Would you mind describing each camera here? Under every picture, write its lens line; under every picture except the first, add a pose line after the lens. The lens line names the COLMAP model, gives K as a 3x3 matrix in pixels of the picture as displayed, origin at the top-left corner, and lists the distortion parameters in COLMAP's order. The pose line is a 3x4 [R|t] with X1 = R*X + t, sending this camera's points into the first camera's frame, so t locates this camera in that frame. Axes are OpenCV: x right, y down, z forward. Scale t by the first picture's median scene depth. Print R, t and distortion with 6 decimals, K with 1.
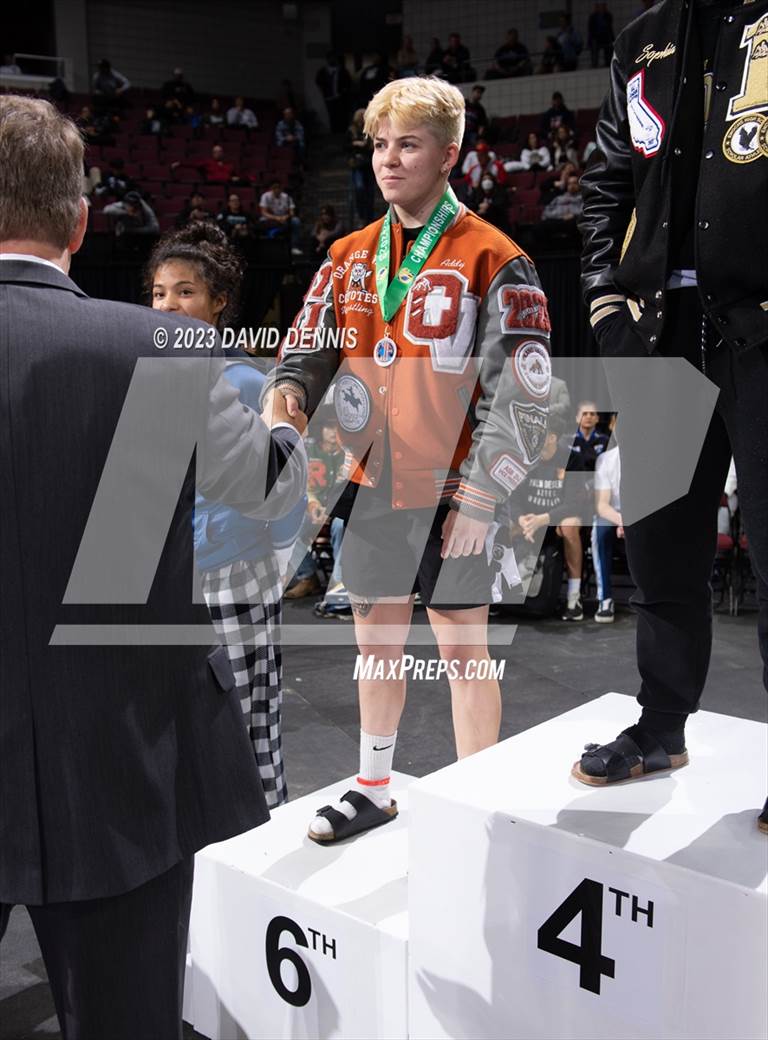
lens RADIAL K [[1112.5, 0, 384.0], [0, 1112.5, 520.0], [0, 0, 1]] dist [-0.023450, 0.005570]
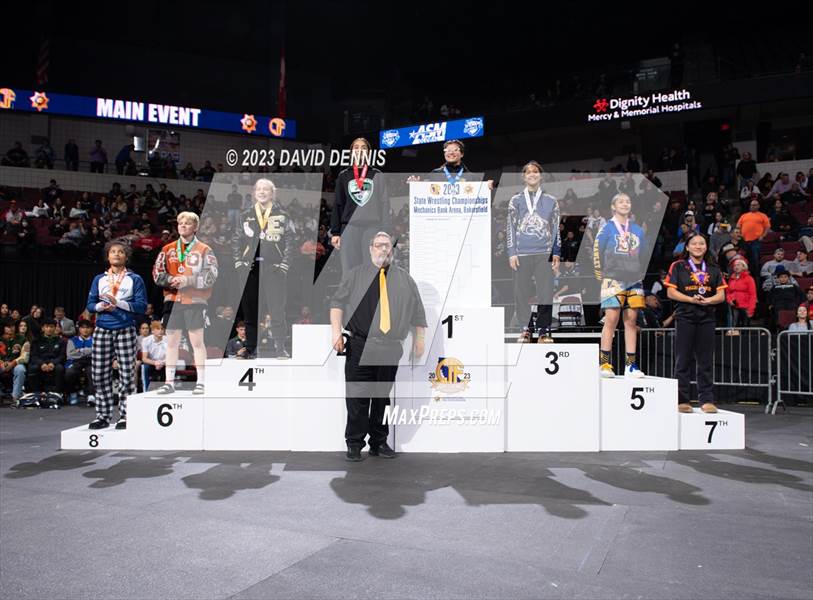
lens RADIAL K [[869.7, 0, 406.5], [0, 869.7, 300.0], [0, 0, 1]] dist [-0.023450, 0.005570]
pose [[0.753960, 0.064599, 0.653736, -0.380543], [0.082019, 0.978109, -0.191246, 0.166673], [-0.651780, 0.197811, 0.732157, -0.493426]]
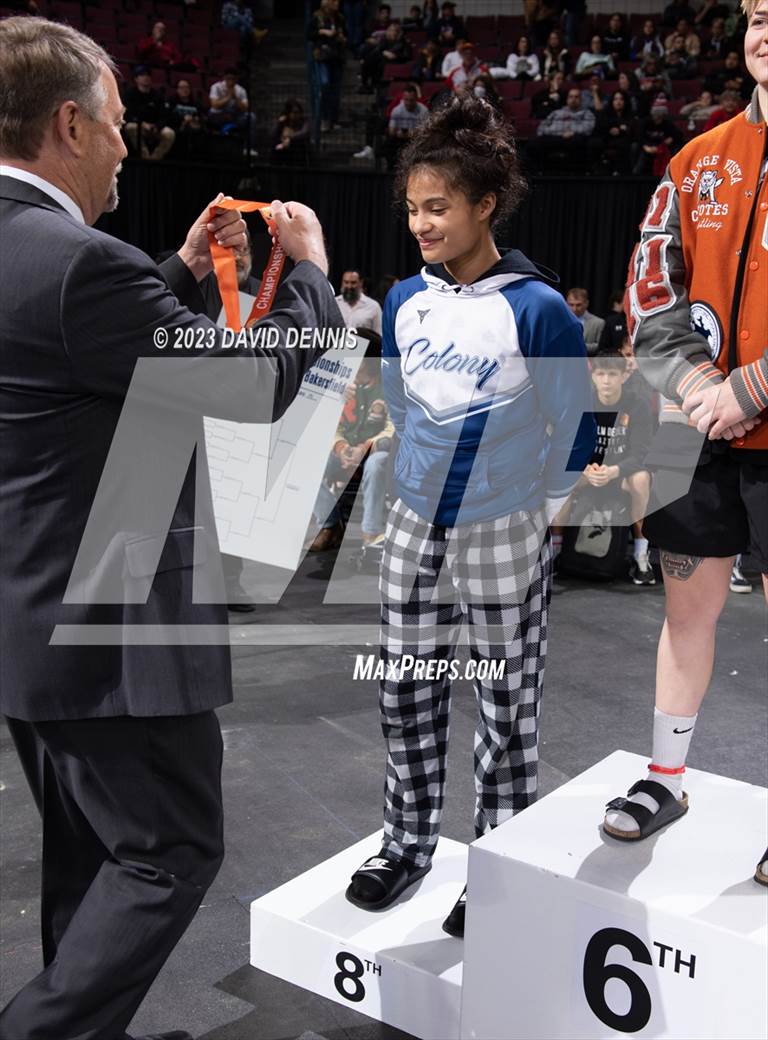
lens RADIAL K [[1229.7, 0, 384.4], [0, 1229.7, 479.5], [0, 0, 1]] dist [0.133163, -0.518958]
pose [[0.990928, 0.036027, 0.129473, -0.101526], [-0.037626, 0.999243, 0.009929, 0.001889], [-0.129017, -0.014710, 0.991533, 0.019743]]
